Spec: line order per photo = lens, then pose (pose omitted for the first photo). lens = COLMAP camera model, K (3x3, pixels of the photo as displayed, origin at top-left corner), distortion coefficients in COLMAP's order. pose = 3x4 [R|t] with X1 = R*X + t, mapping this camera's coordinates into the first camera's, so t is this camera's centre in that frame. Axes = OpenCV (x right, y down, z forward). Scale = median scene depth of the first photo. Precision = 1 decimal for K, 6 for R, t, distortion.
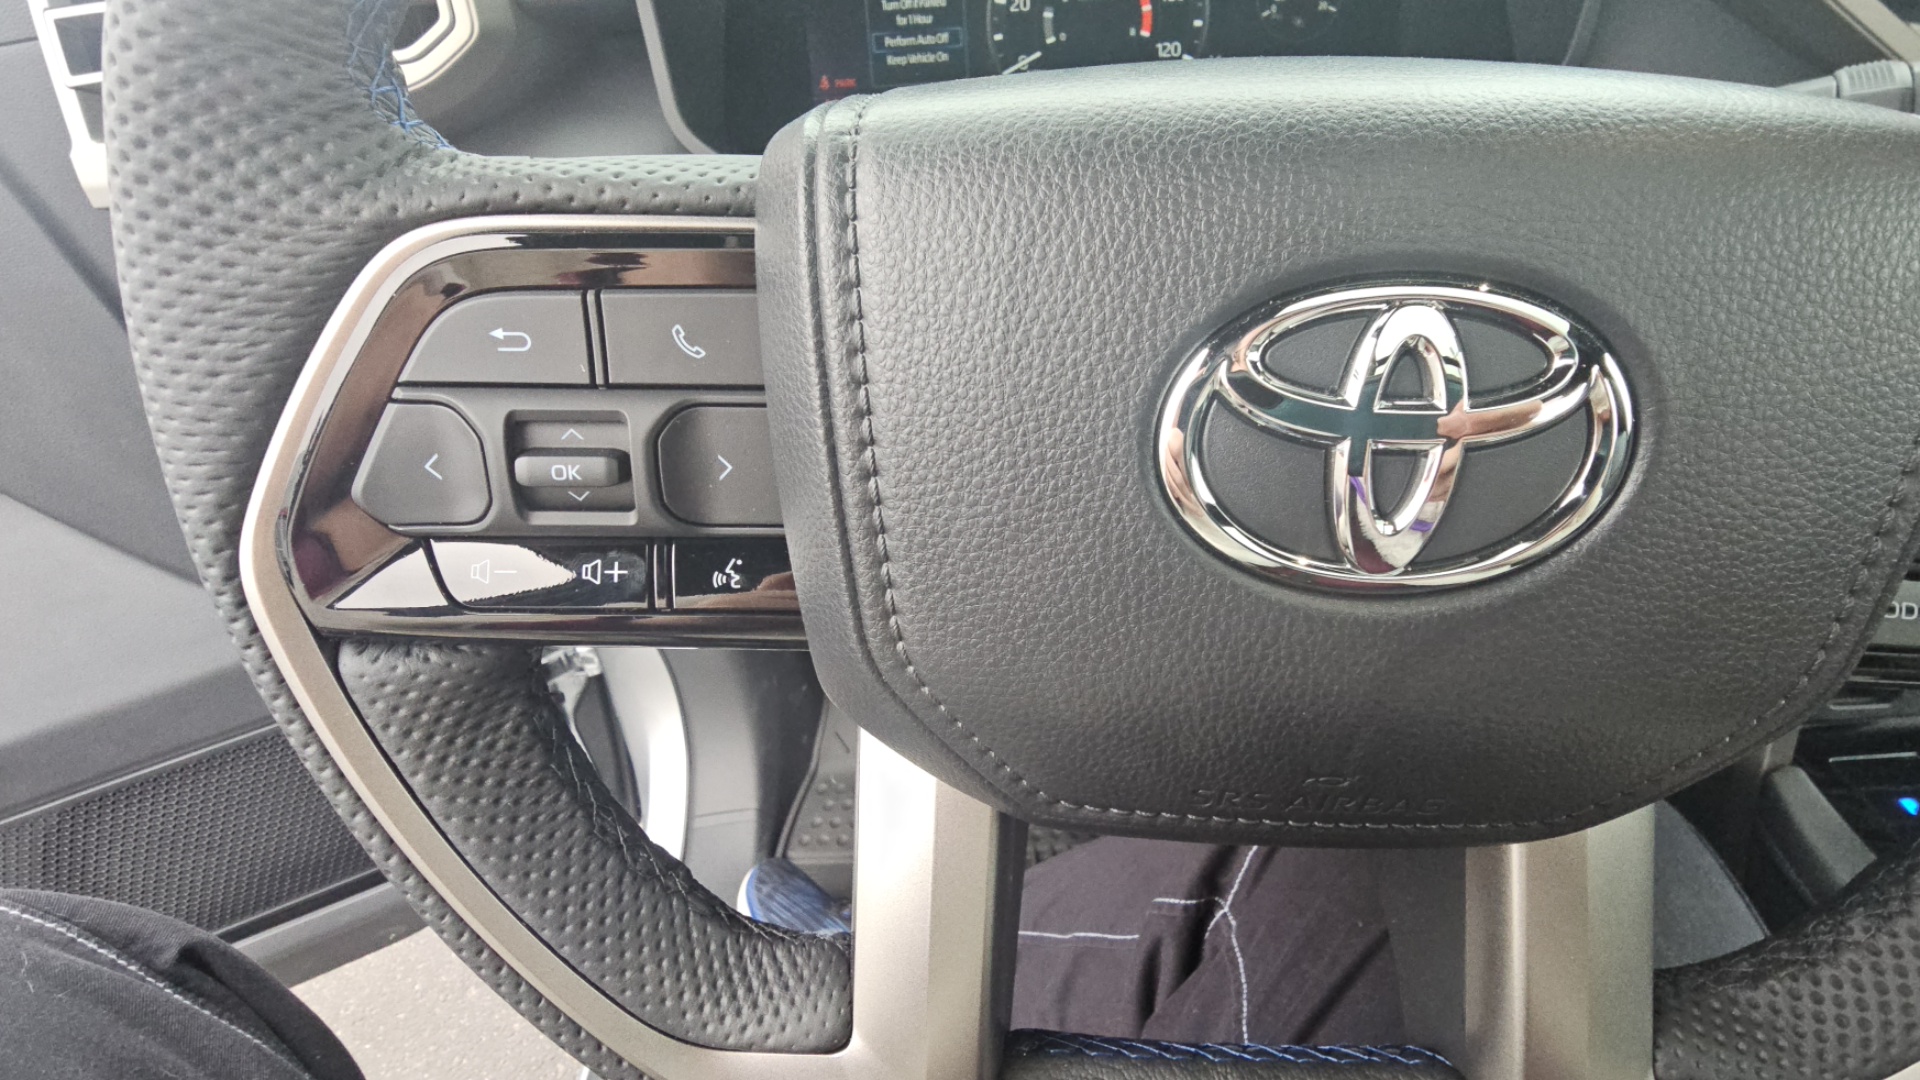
lens RADIAL K [[855.0, 0, 975.6], [0, 855.0, 545.7], [0, 0, 1]] dist [0.013007, -0.008757]
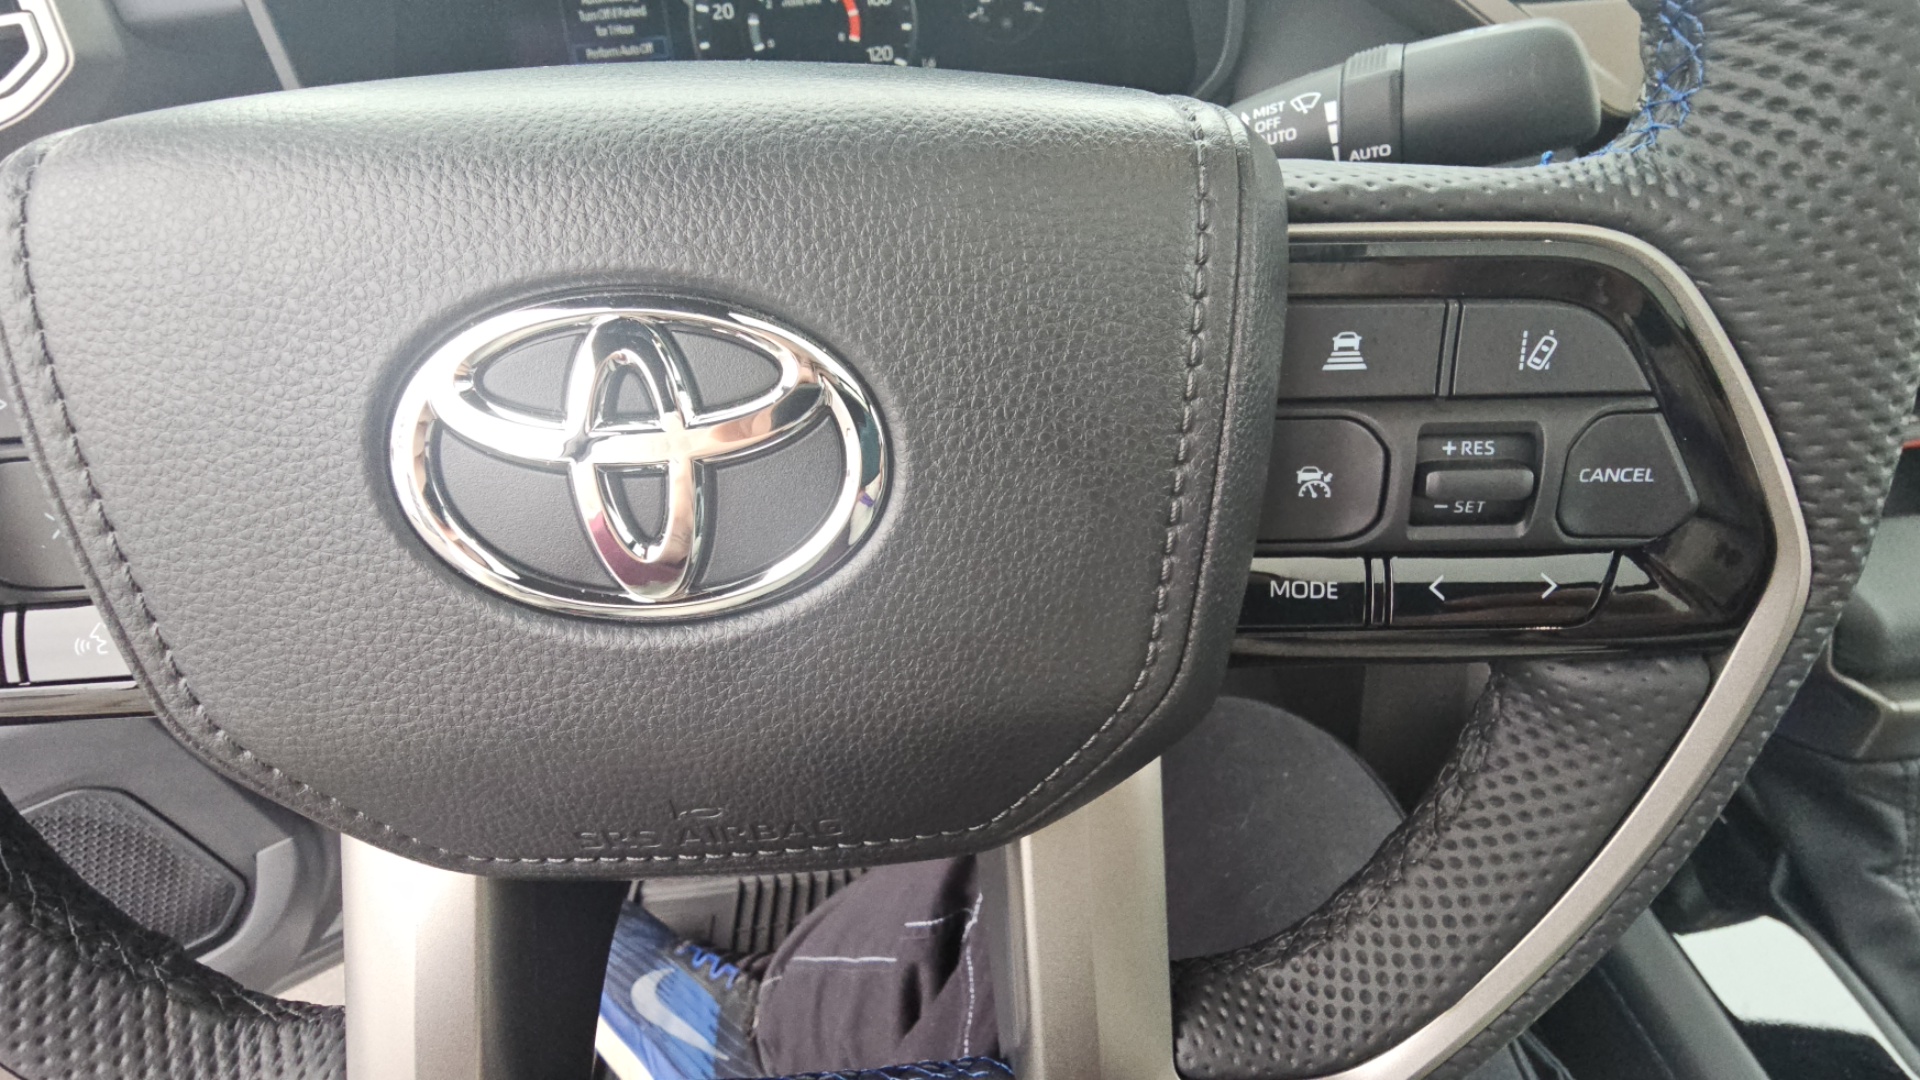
lens RADIAL K [[855.0, 0, 977.2], [0, 855.0, 547.0], [0, 0, 1]] dist [0.013007, -0.008757]
pose [[0.995335, -0.067837, 0.068600, 0.505224], [0.068128, 0.997675, -0.001899, 0.000256], [-0.068311, 0.006564, 0.997642, 0.013876]]
